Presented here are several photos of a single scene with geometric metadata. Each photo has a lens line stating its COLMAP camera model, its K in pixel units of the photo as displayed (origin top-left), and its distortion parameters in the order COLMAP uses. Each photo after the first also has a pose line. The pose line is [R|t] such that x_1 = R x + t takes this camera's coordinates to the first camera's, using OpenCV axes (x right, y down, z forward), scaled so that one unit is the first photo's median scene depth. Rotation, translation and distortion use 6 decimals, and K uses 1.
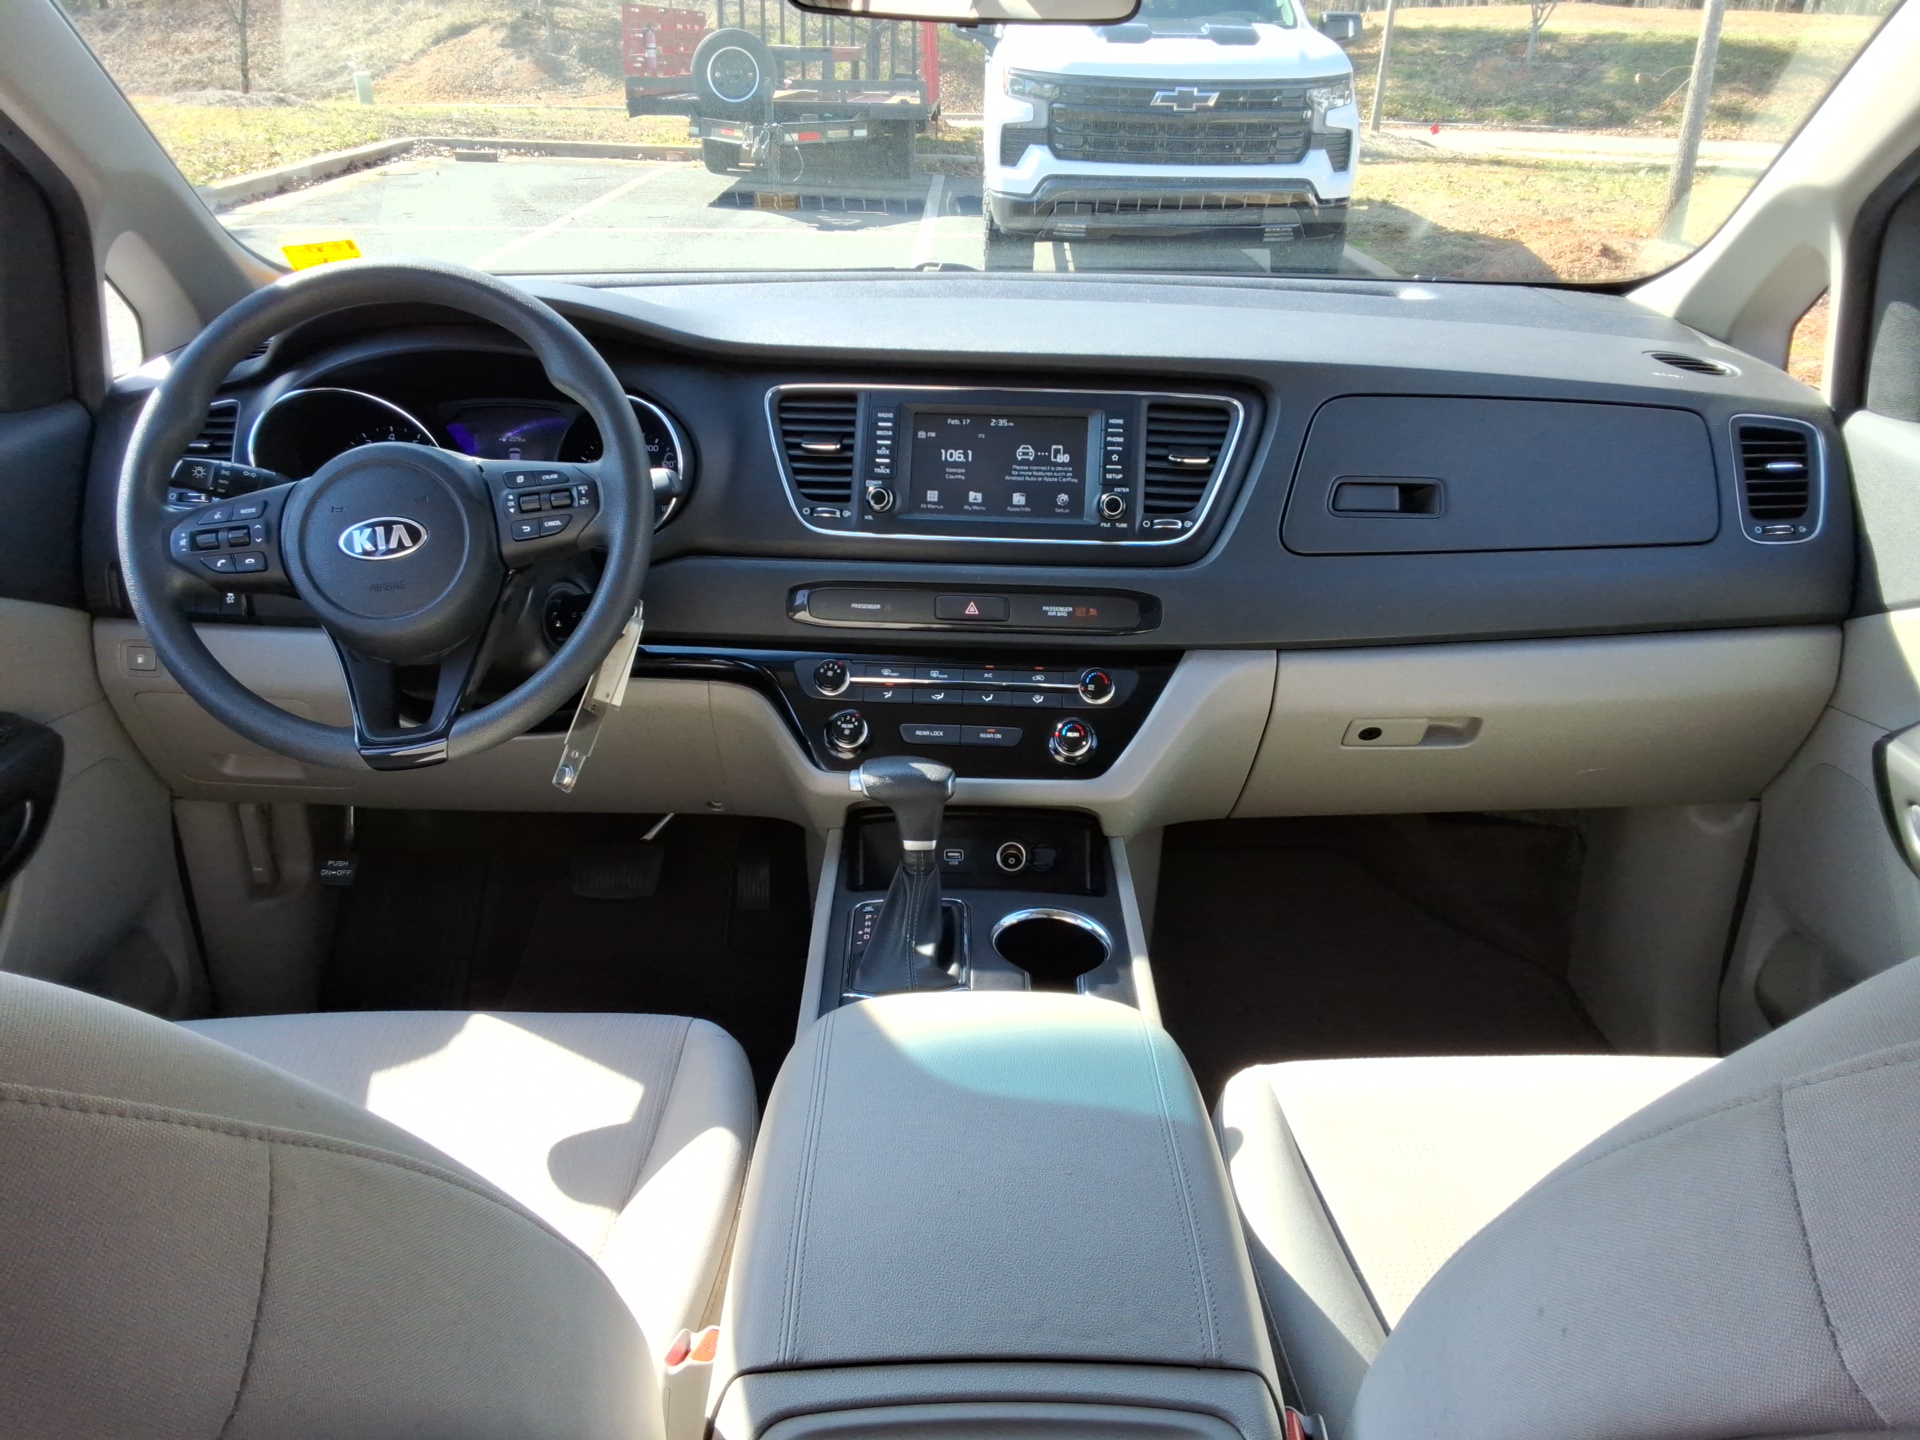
lens RADIAL K [[1527.9, 0, 988.6], [0, 1527.9, 717.6], [0, 0, 1]] dist [0.103155, -0.156766]
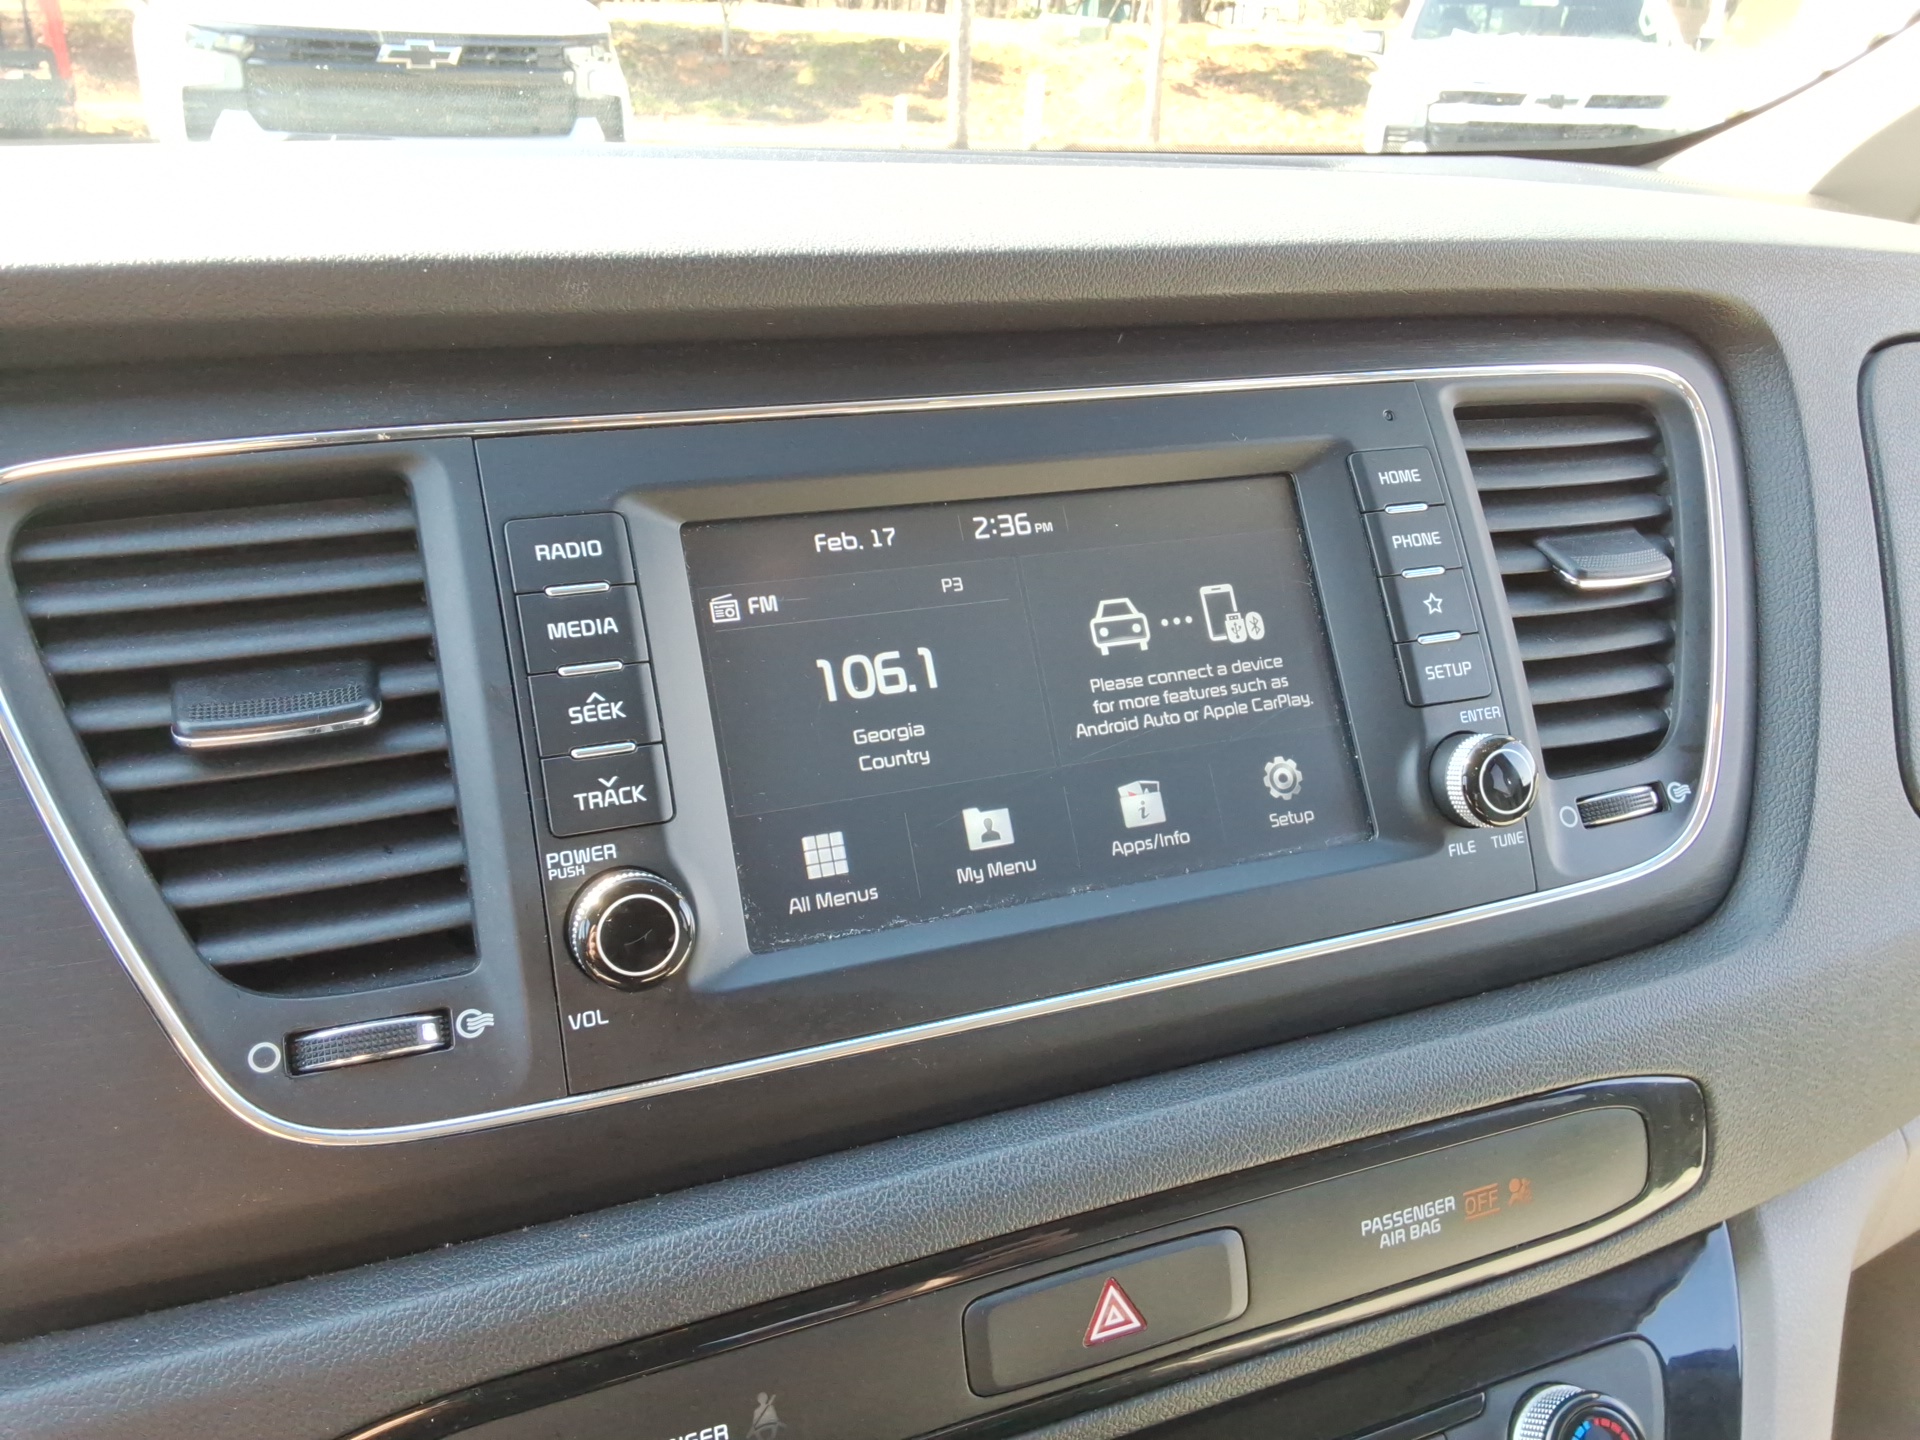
lens RADIAL K [[1539.3, 0, 975.5], [0, 1539.3, 705.9], [0, 0, 1]] dist [0.151055, -0.262772]
pose [[0.891404, -0.159869, 0.424076, -0.115795], [0.164861, 0.985996, 0.025167, -0.170523], [-0.422161, 0.047479, 0.905277, 0.768355]]
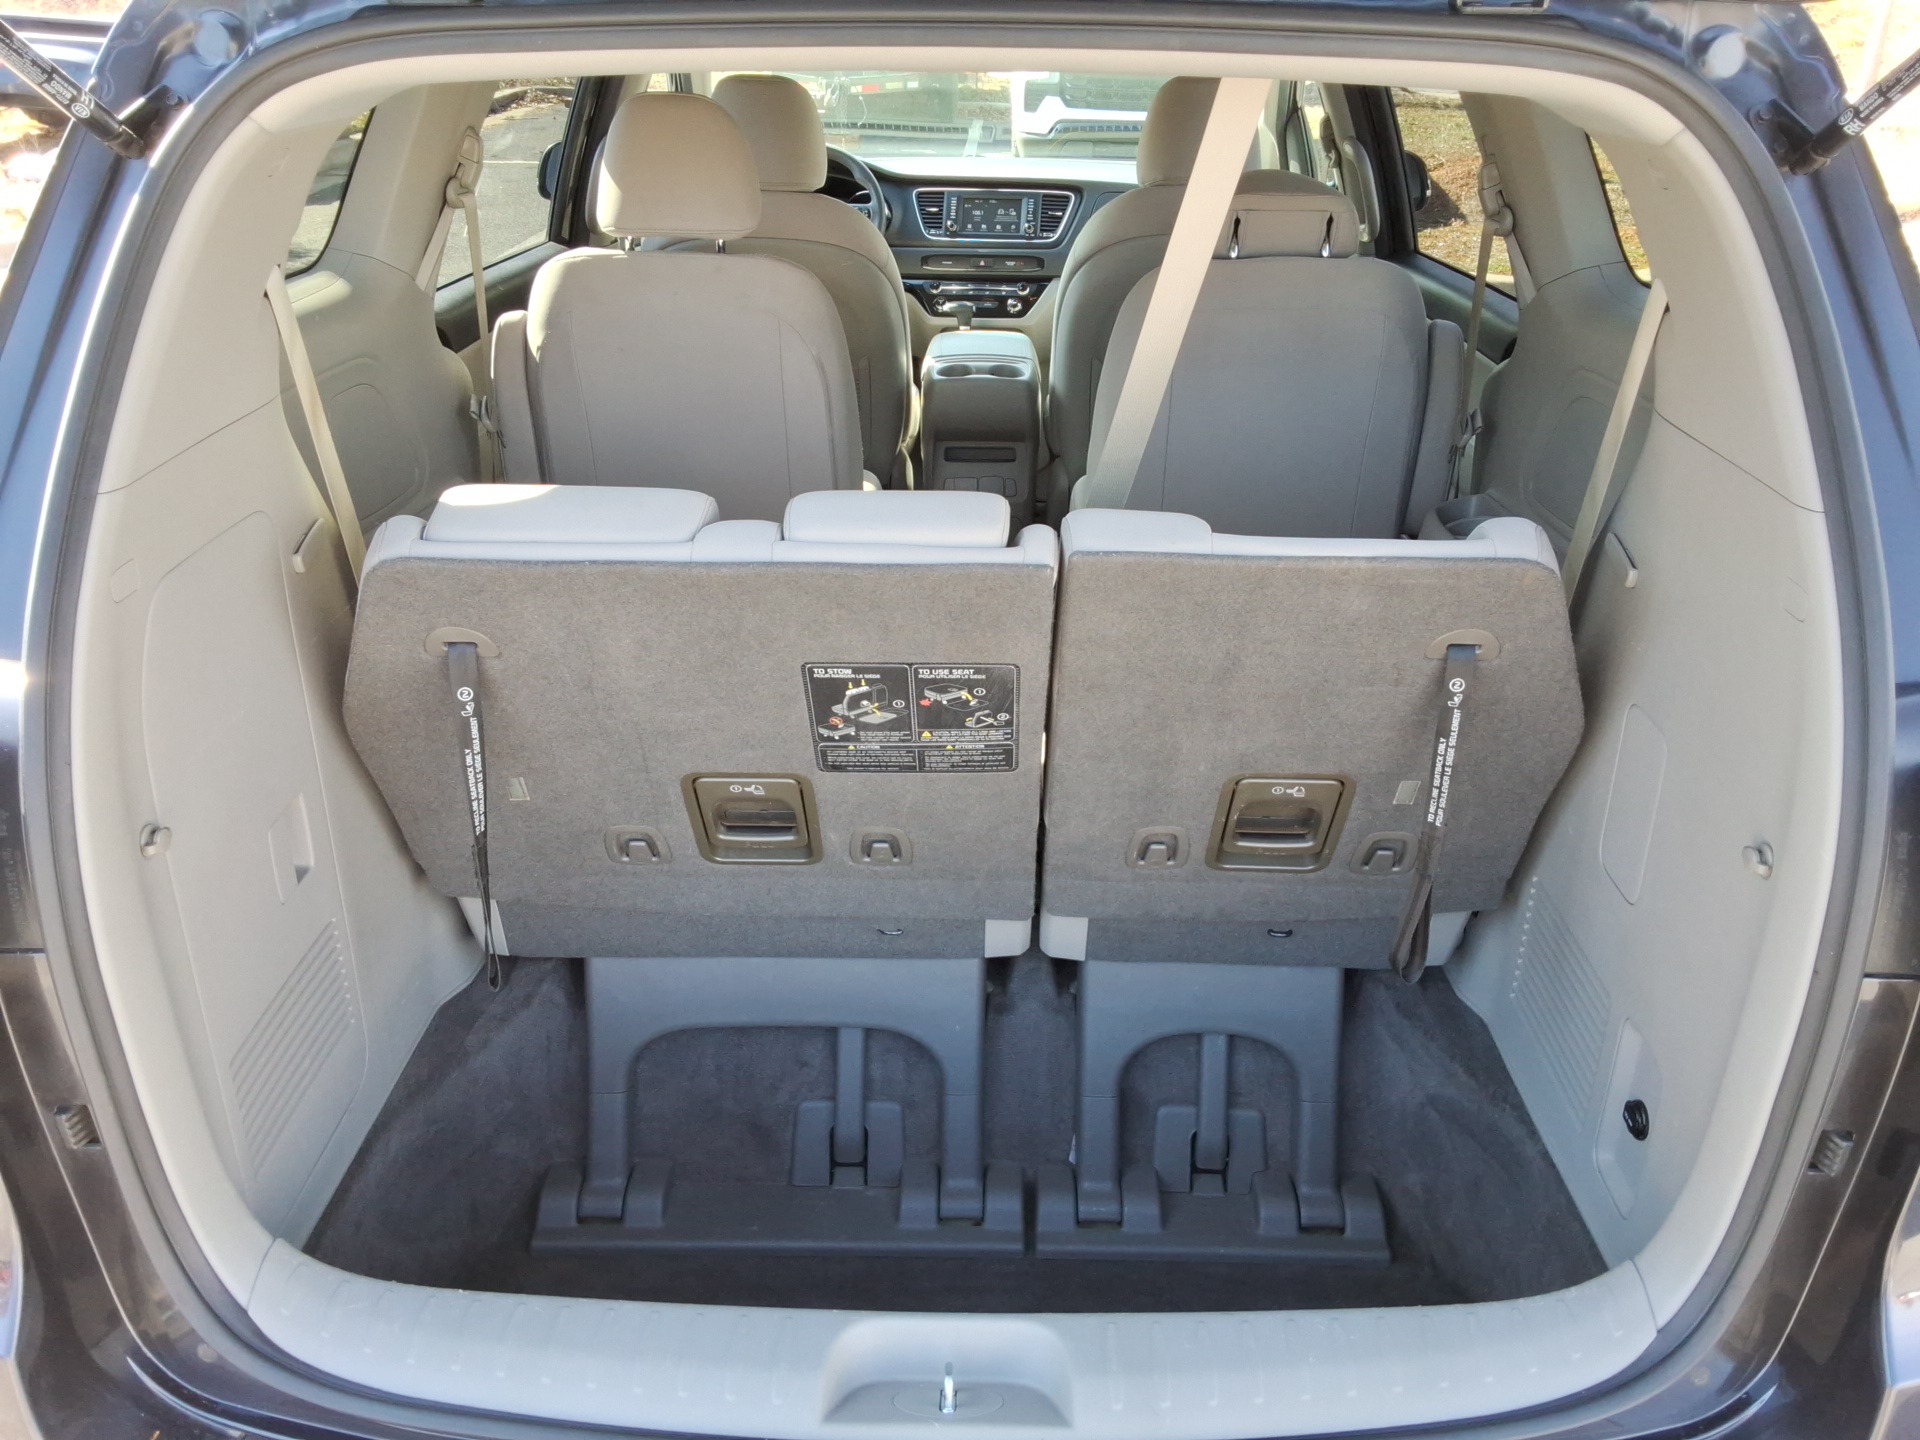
lens RADIAL K [[1539.3, 0, 975.5], [0, 1539.3, 705.9], [0, 0, 1]] dist [0.151055, -0.262772]
pose [[0.999475, 0.011239, -0.030401, 0.077539], [-0.010634, 0.999744, 0.019971, 0.726258], [0.030618, -0.019637, 0.999338, -2.041868]]
